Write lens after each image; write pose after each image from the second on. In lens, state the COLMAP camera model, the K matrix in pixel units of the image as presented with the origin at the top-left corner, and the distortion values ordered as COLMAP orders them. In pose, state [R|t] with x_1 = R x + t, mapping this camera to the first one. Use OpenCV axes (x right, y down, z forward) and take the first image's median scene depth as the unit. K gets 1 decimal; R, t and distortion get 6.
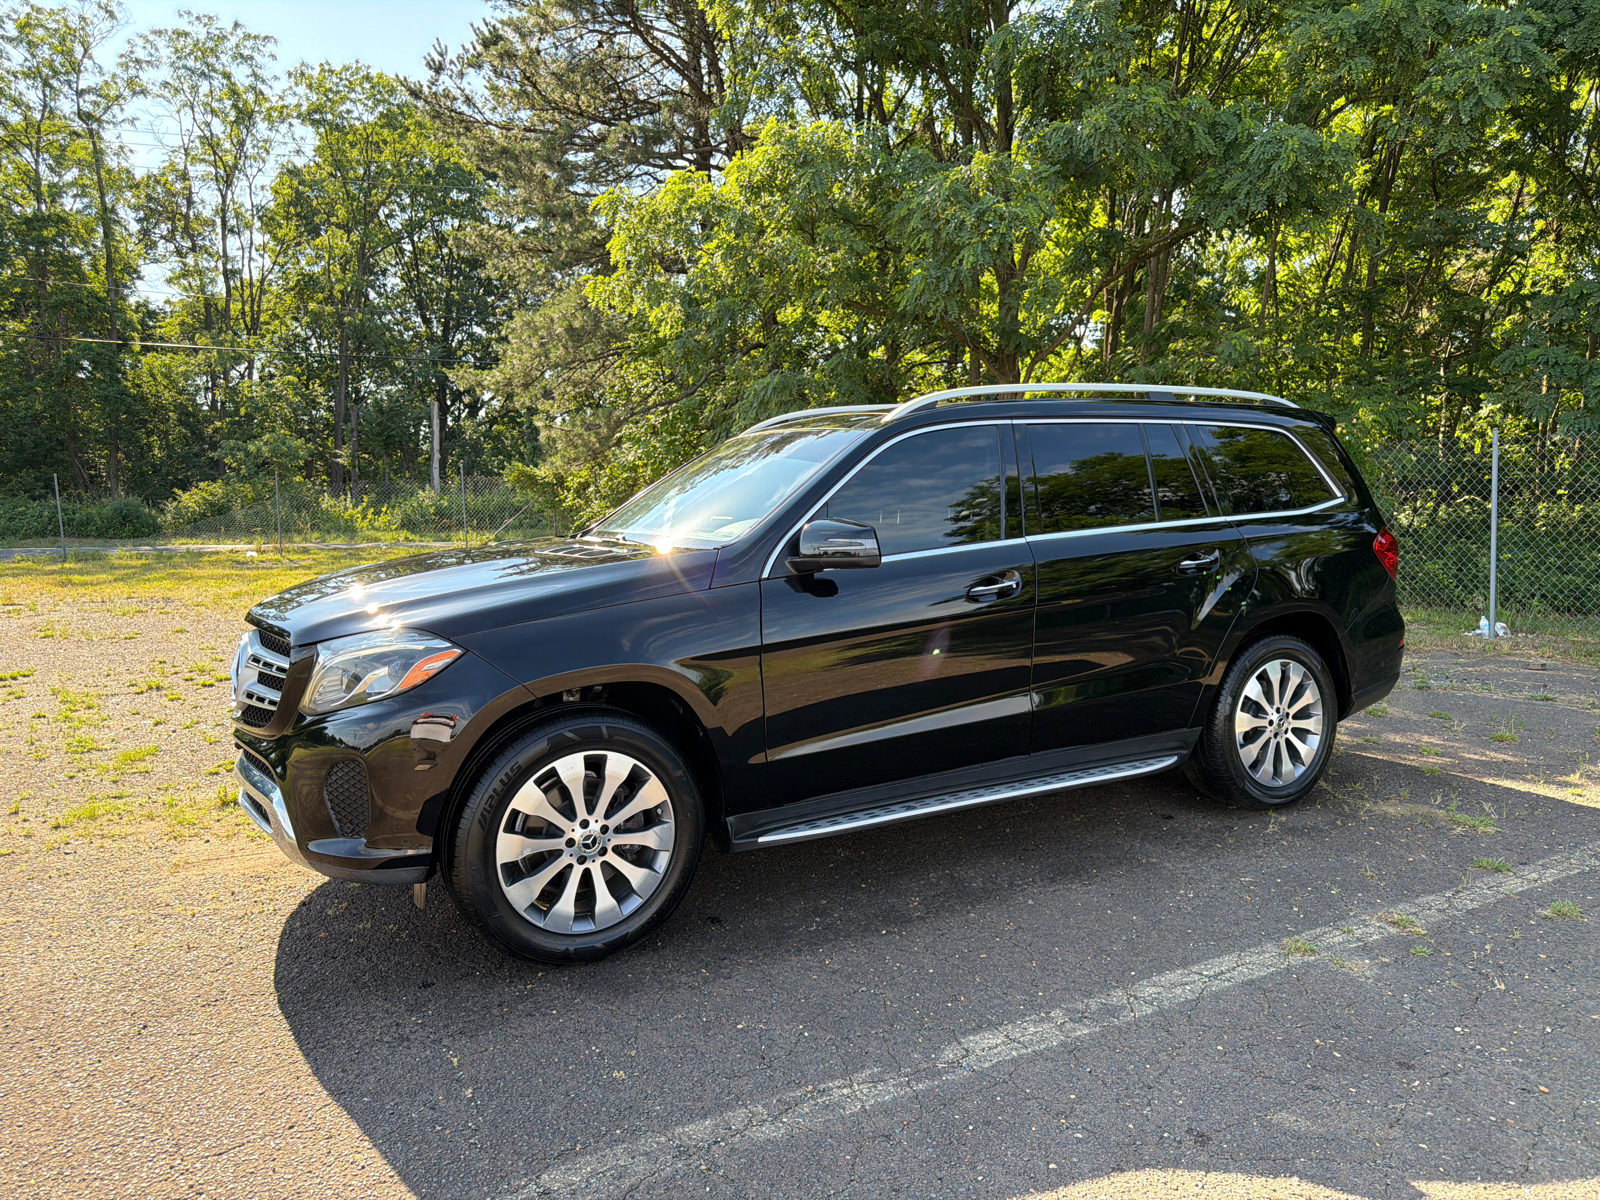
lens RADIAL K [[1151.1, 0, 776.3], [0, 1151.1, 648.5], [0, 0, 1]] dist [0.030427, -0.035316]
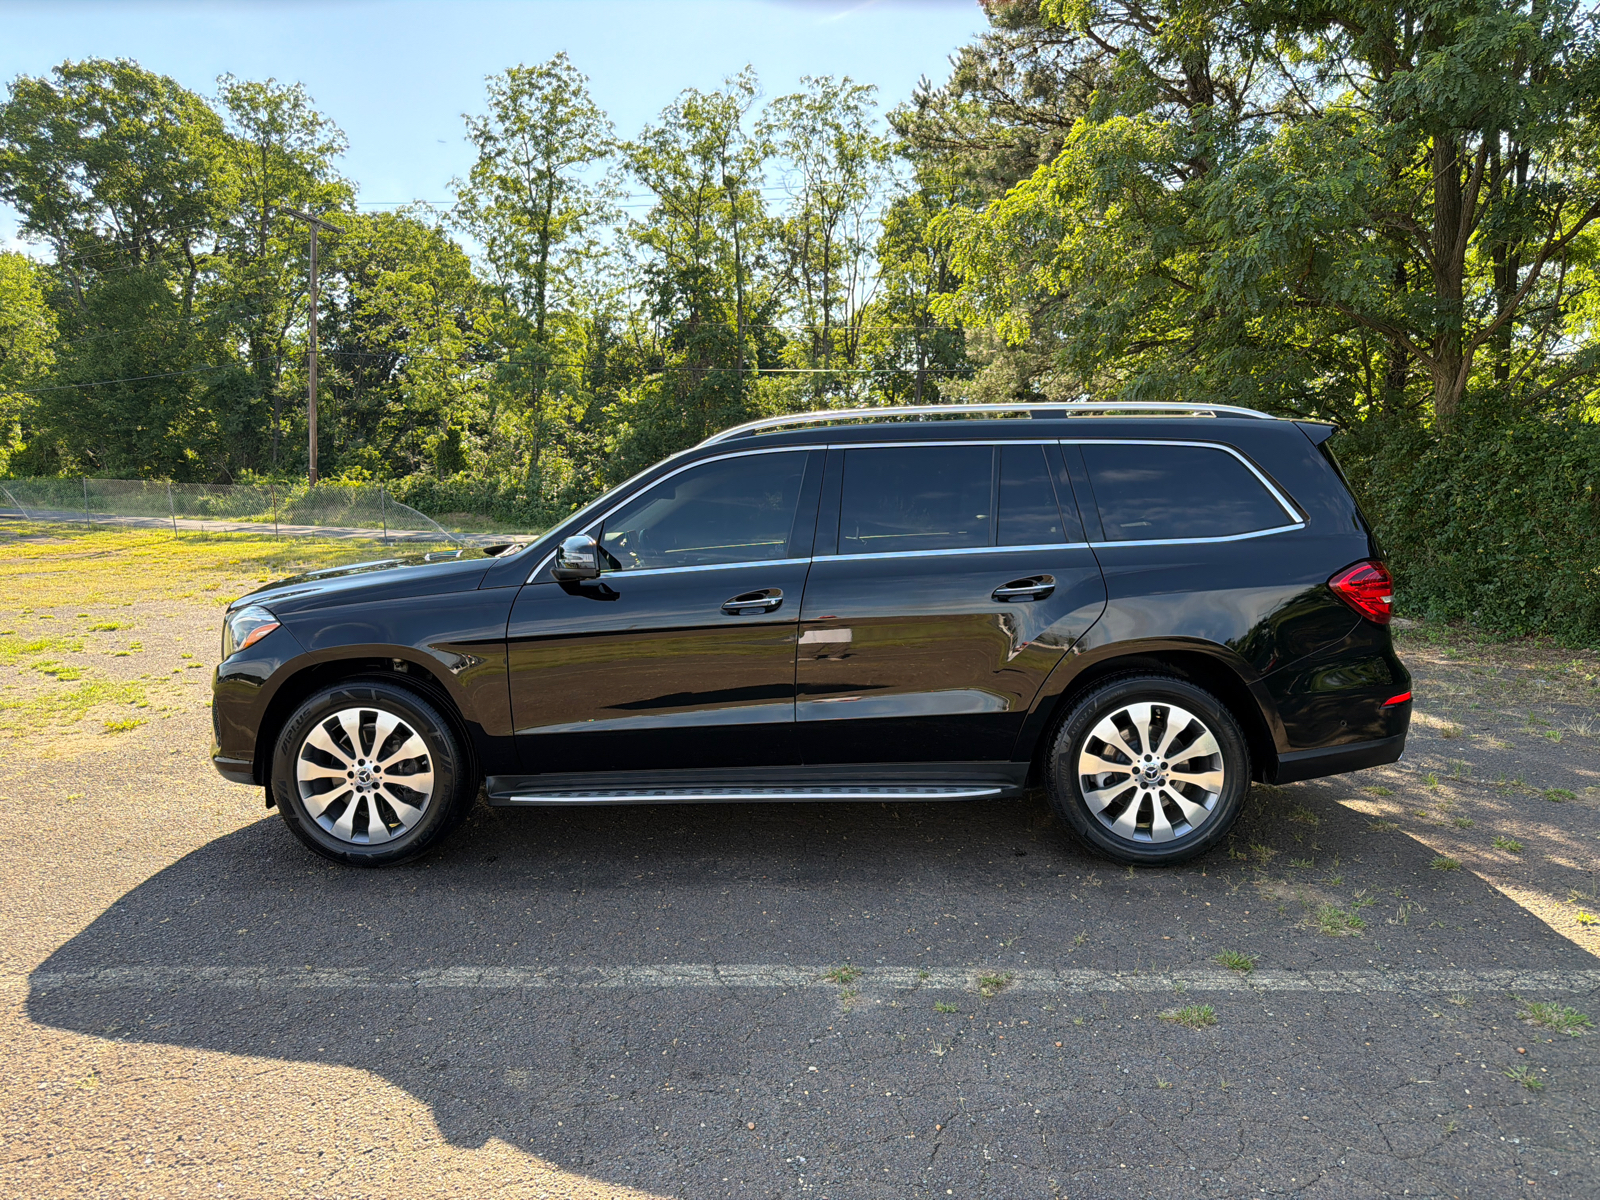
lens RADIAL K [[1151.1, 0, 783.2], [0, 1151.1, 654.2], [0, 0, 1]] dist [0.030427, -0.035316]
pose [[0.851386, 0.077711, -0.518752, 0.590243], [-0.075448, 0.996824, 0.025501, -0.026644], [0.519085, 0.017428, 0.854545, 0.074998]]
